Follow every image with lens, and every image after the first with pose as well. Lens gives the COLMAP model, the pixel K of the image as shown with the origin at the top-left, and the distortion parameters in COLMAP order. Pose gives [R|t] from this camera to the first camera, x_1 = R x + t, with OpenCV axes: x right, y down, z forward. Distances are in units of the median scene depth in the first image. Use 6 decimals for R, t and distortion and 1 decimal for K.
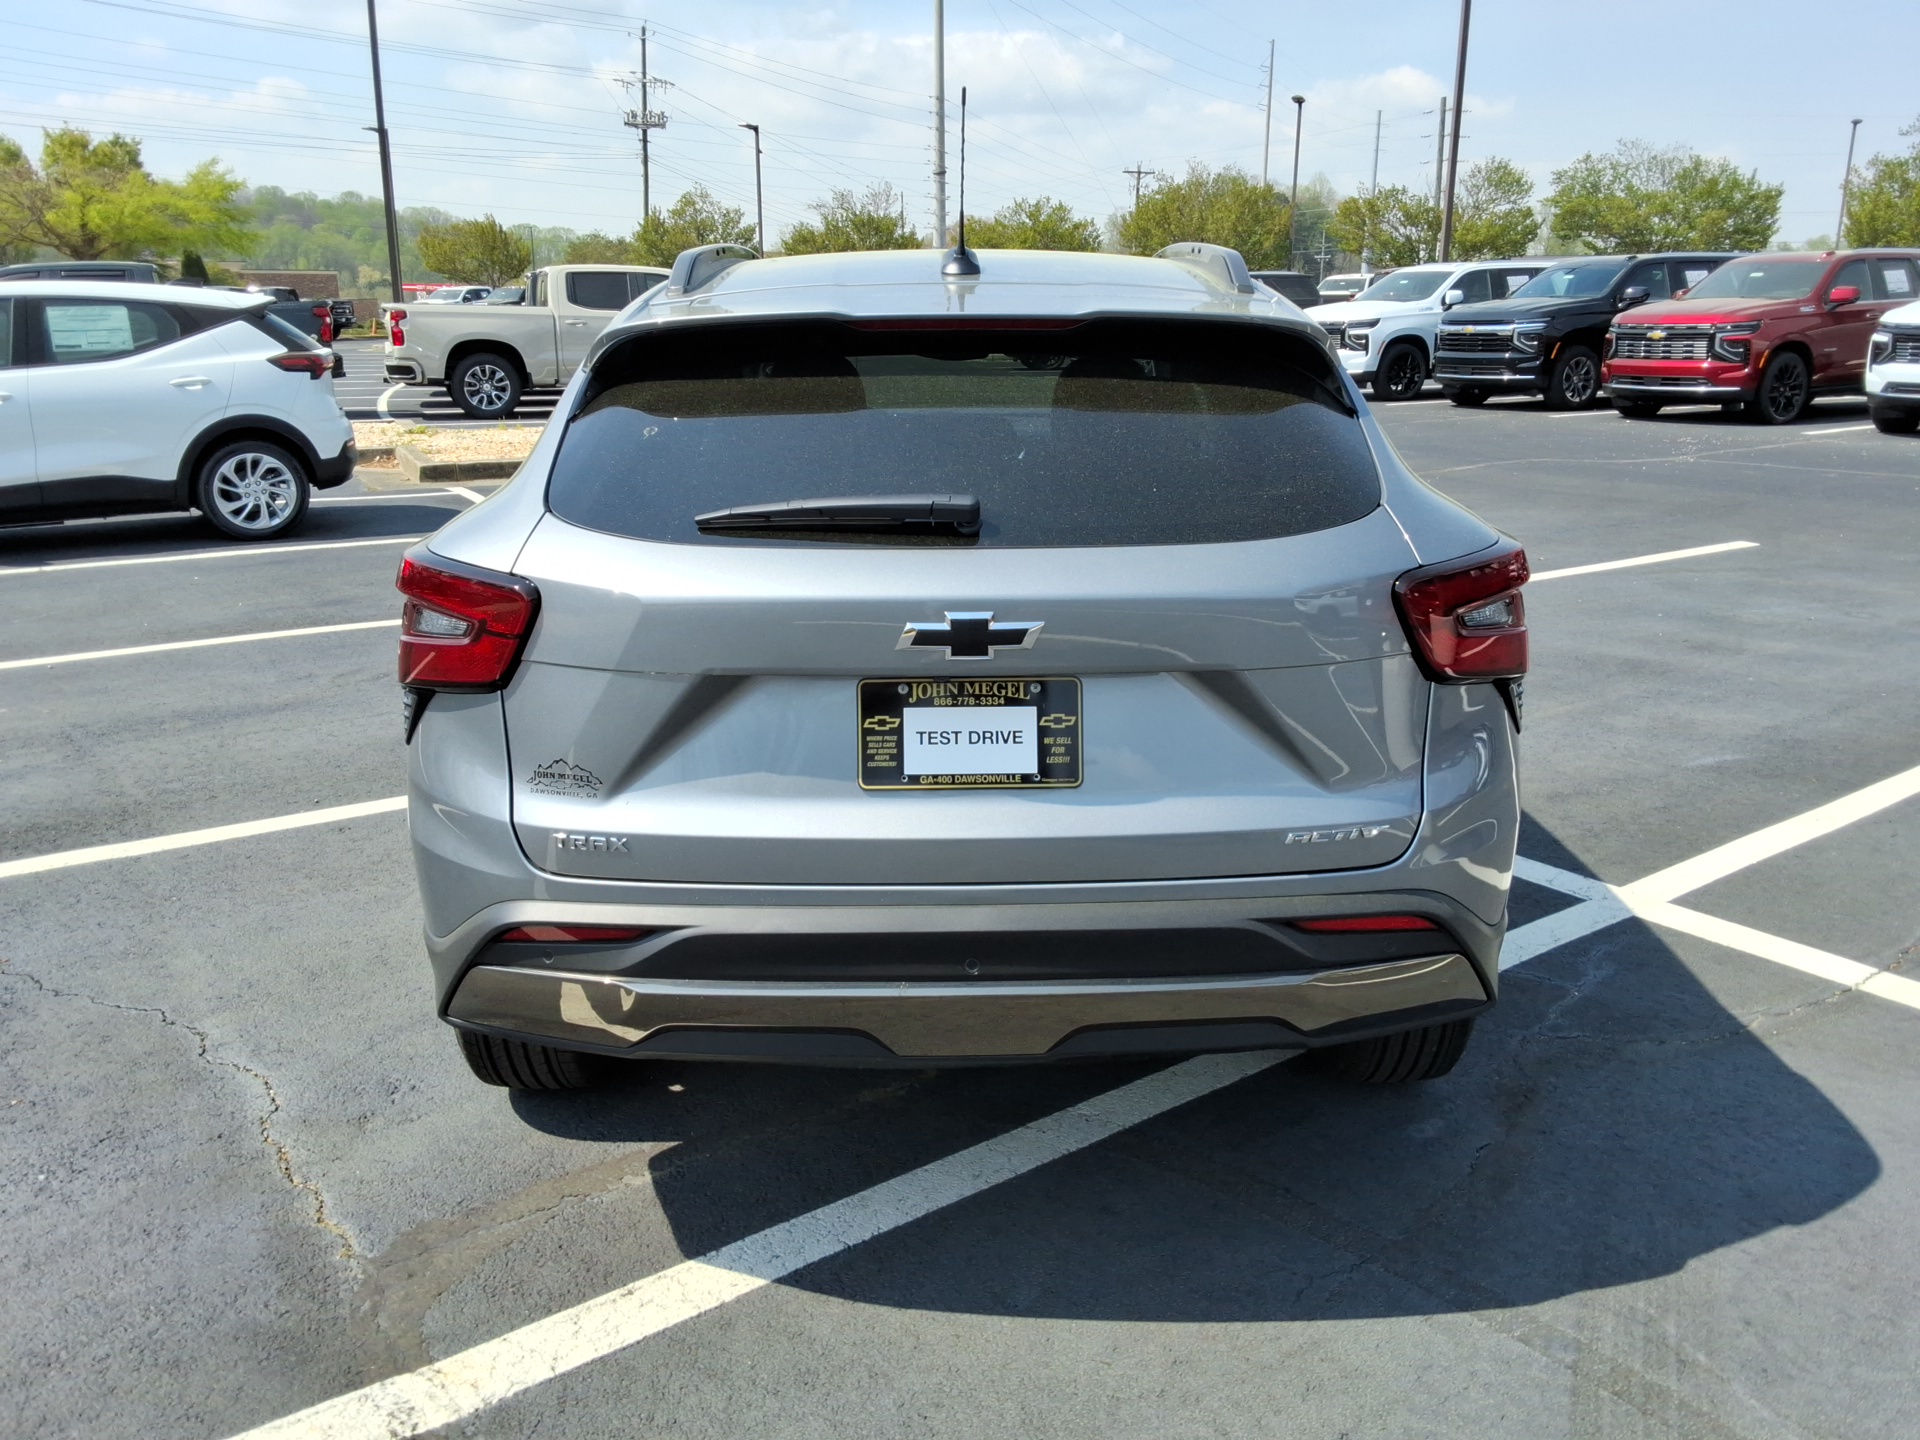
lens RADIAL K [[1539.2, 0, 983.8], [0, 1539.2, 727.9], [0, 0, 1]] dist [0.093781, -0.141770]
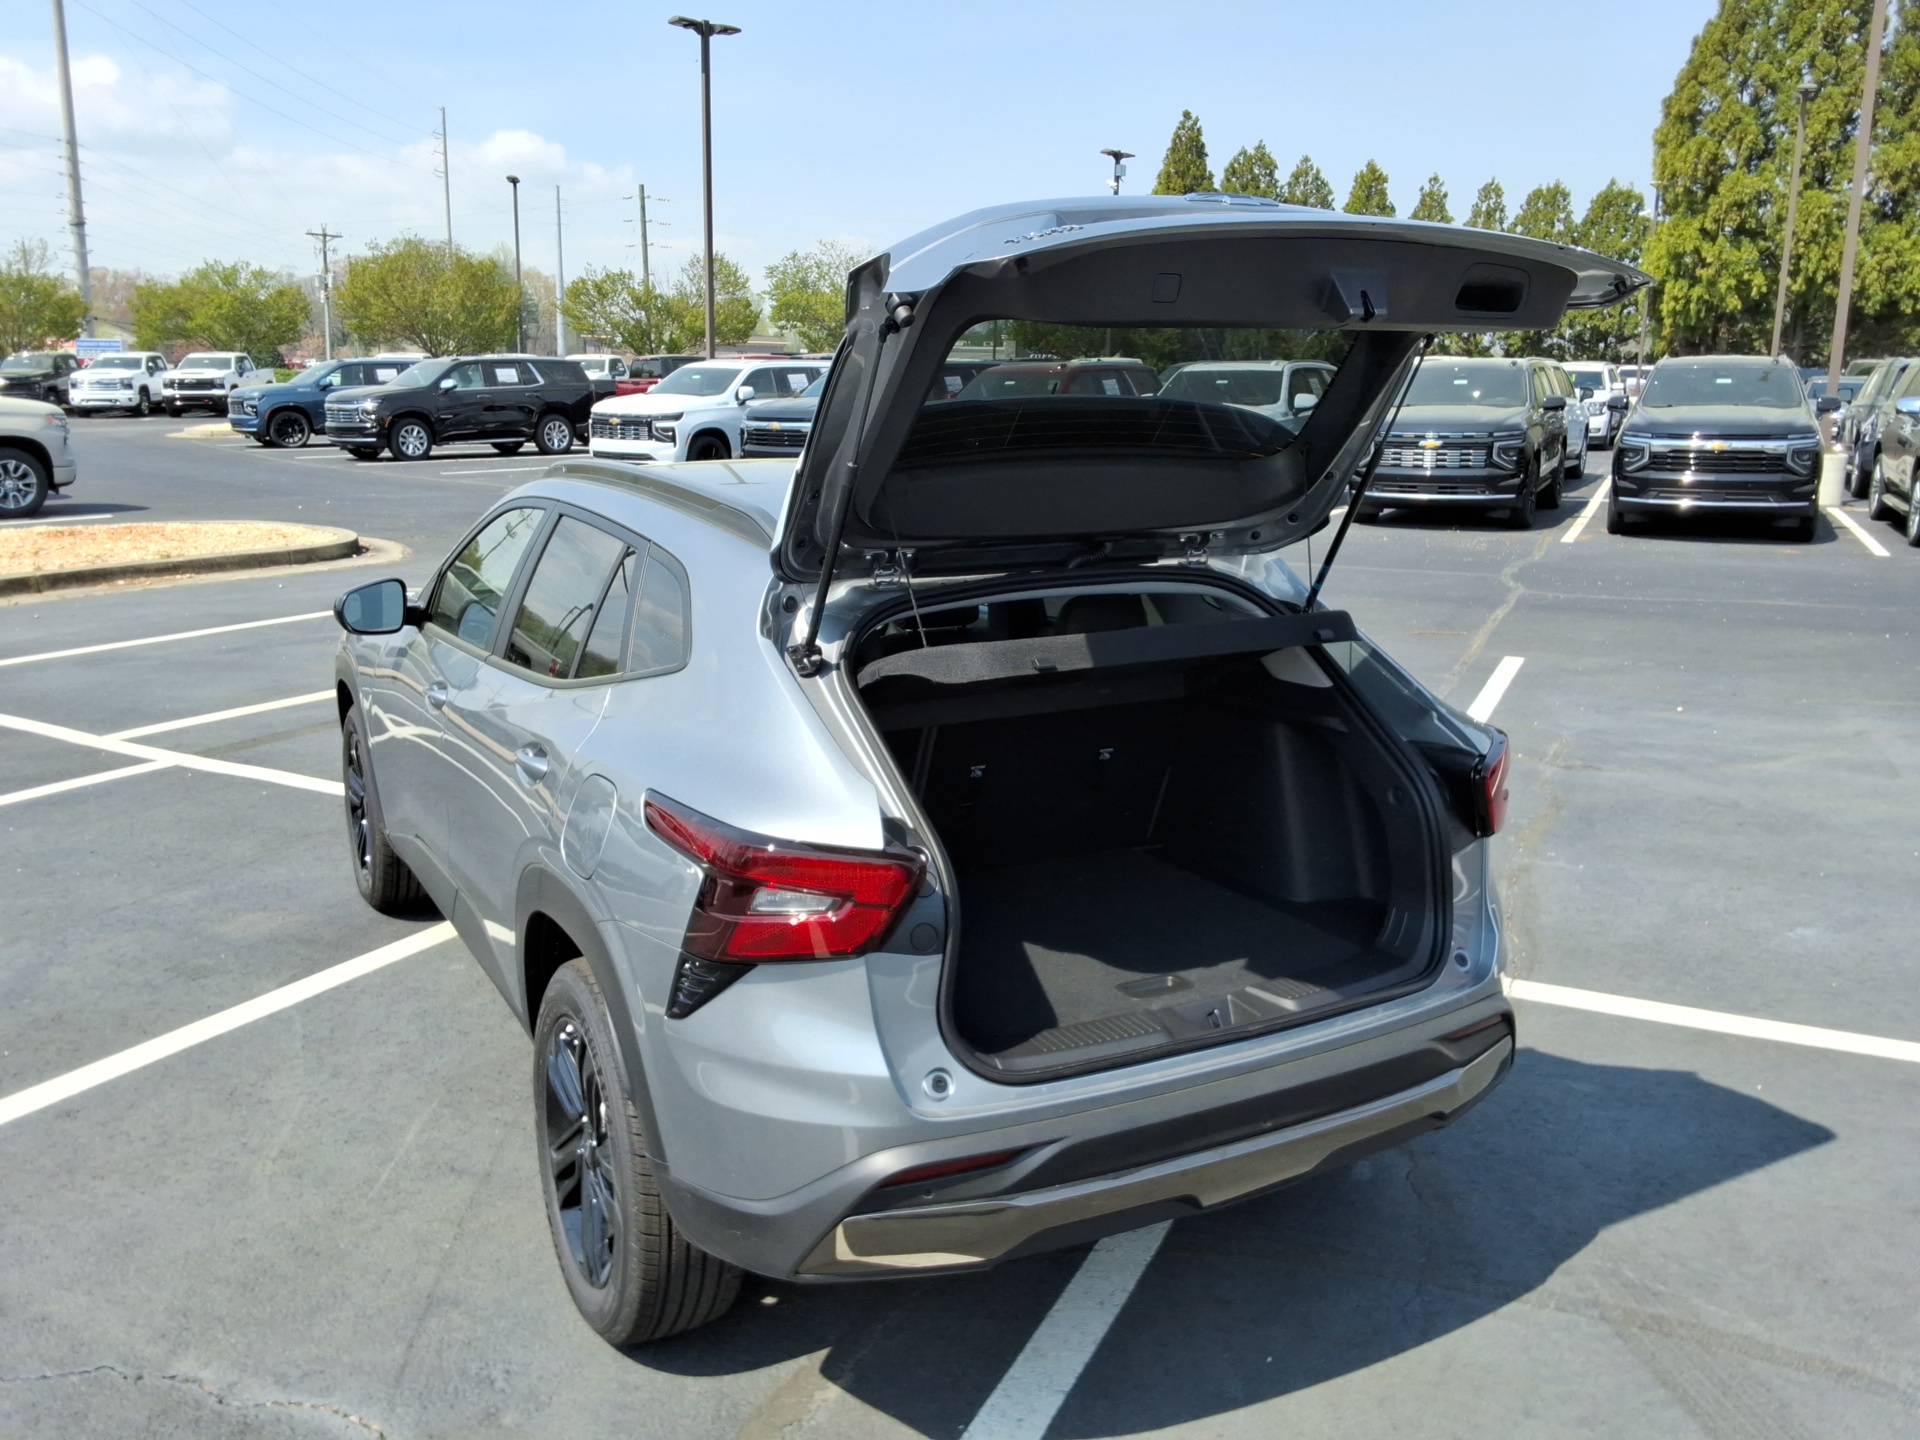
lens RADIAL K [[1539.2, 0, 978.5], [0, 1539.2, 718.7], [0, 0, 1]] dist [0.093781, -0.141770]
pose [[0.881952, -0.092820, 0.462109, -0.154290], [0.114546, 0.993234, -0.019114, -0.034183], [-0.457208, 0.069790, 0.886617, -0.001948]]
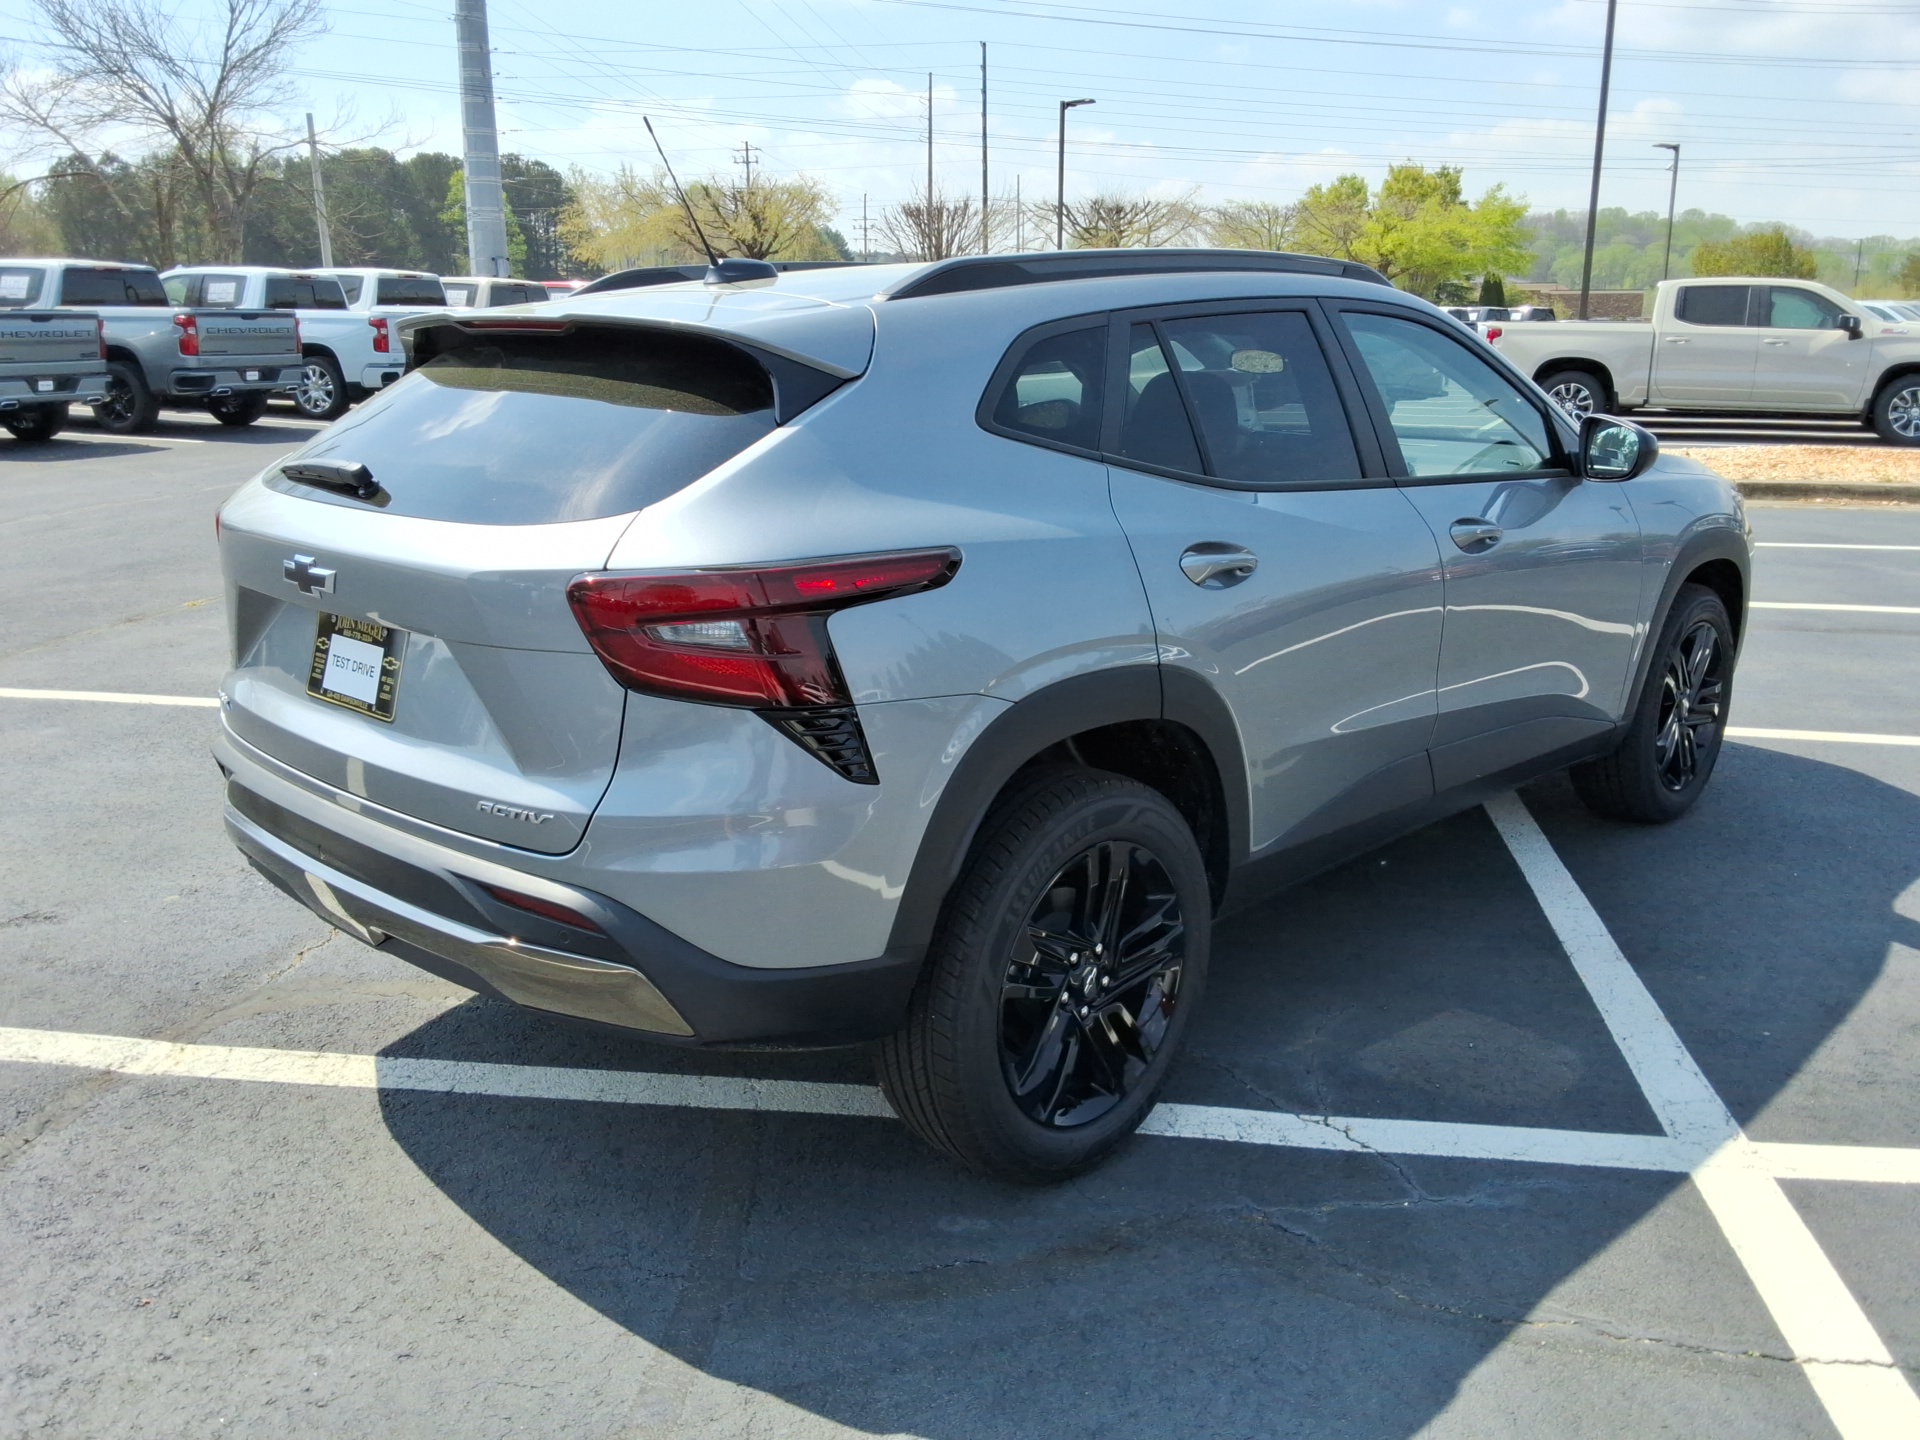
lens RADIAL K [[1539.2, 0, 979.0], [0, 1539.2, 748.1], [0, 0, 1]] dist [0.093781, -0.141770]
pose [[0.711537, 0.188047, -0.677018, 0.240629], [-0.187781, 0.979368, 0.074672, -0.023251], [0.677092, 0.073999, 0.732168, 0.092771]]
